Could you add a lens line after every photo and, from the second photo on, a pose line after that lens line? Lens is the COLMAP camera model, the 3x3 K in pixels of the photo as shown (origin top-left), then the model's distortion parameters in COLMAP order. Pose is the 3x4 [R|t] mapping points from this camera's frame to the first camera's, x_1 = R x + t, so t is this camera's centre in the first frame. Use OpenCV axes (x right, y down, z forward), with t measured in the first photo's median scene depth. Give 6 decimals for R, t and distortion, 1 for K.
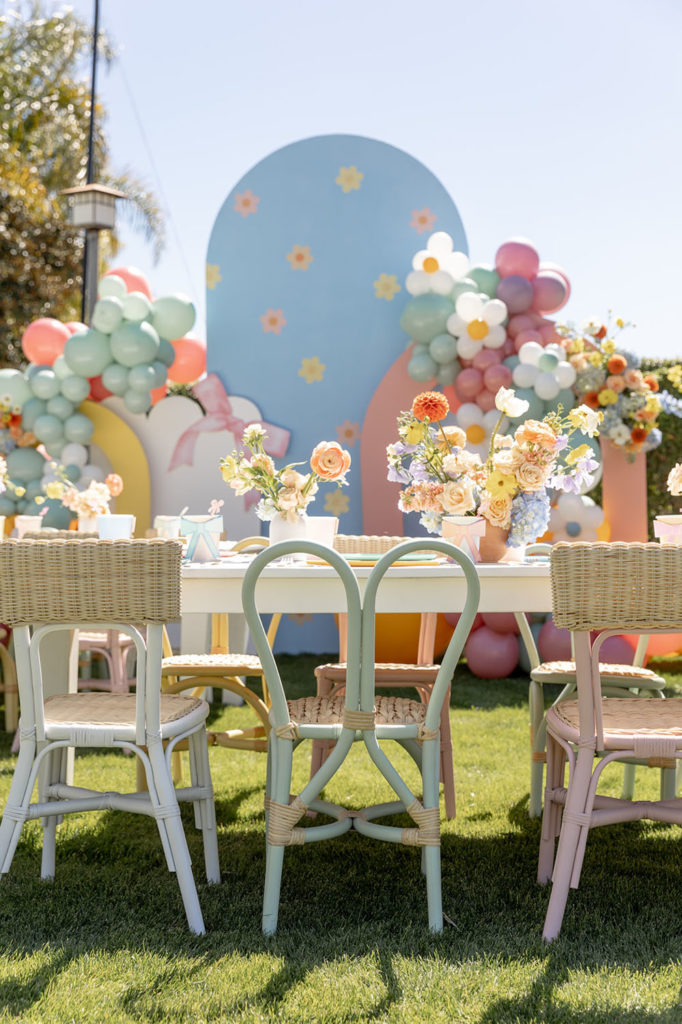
lens RADIAL K [[1479.9, 0, 341.0], [0, 1479.9, 512.0], [0, 0, 1]] dist [0.011739, -0.012182]
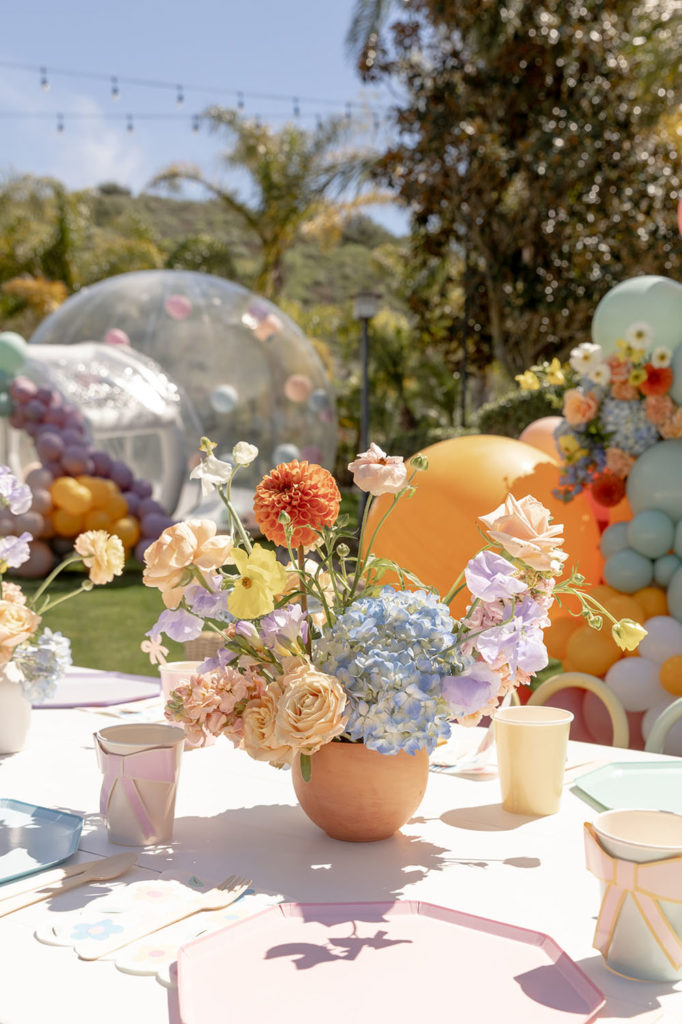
lens RADIAL K [[1096.4, 0, 341.0], [0, 1096.4, 512.0], [0, 0, 1]] dist [-0.003956, 0.792276]
pose [[0.880385, 0.016419, -0.473975, -0.141359], [0.000041, 0.999398, 0.034698, -0.032472], [0.474260, -0.030567, 0.879854, 0.641494]]
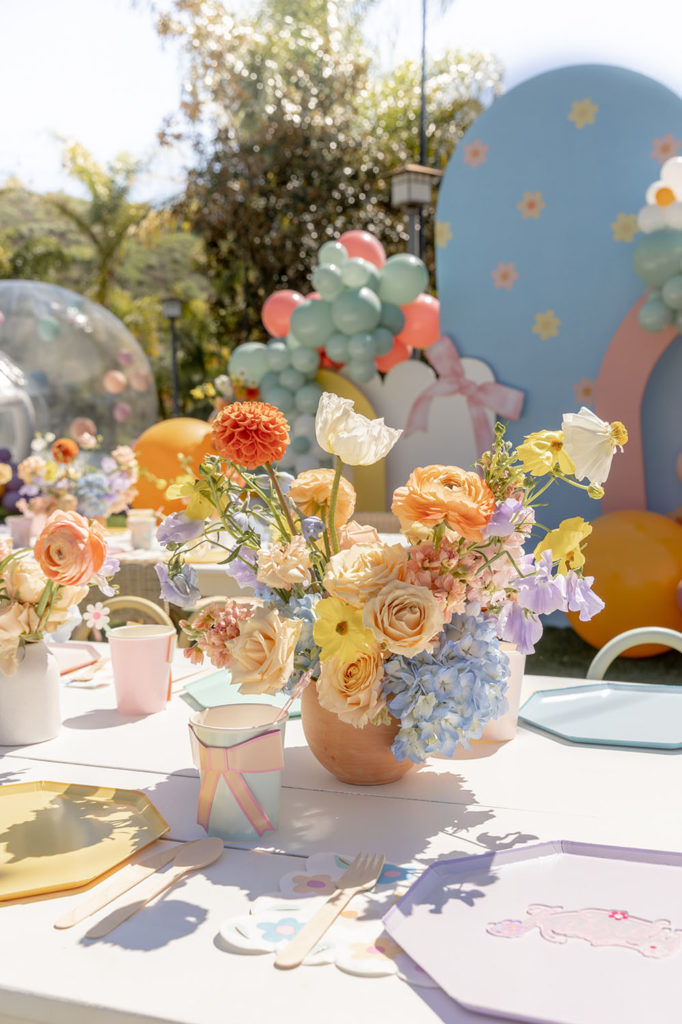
lens RADIAL K [[1066.2, 0, 343.1], [0, 1066.2, 485.4], [0, 0, 1]] dist [-0.000892, -0.006170]
pose [[0.937601, -0.013585, -0.347447, 0.094792], [0.032716, 0.998250, 0.049256, -0.032944], [0.346170, -0.057550, 0.936405, 0.324303]]
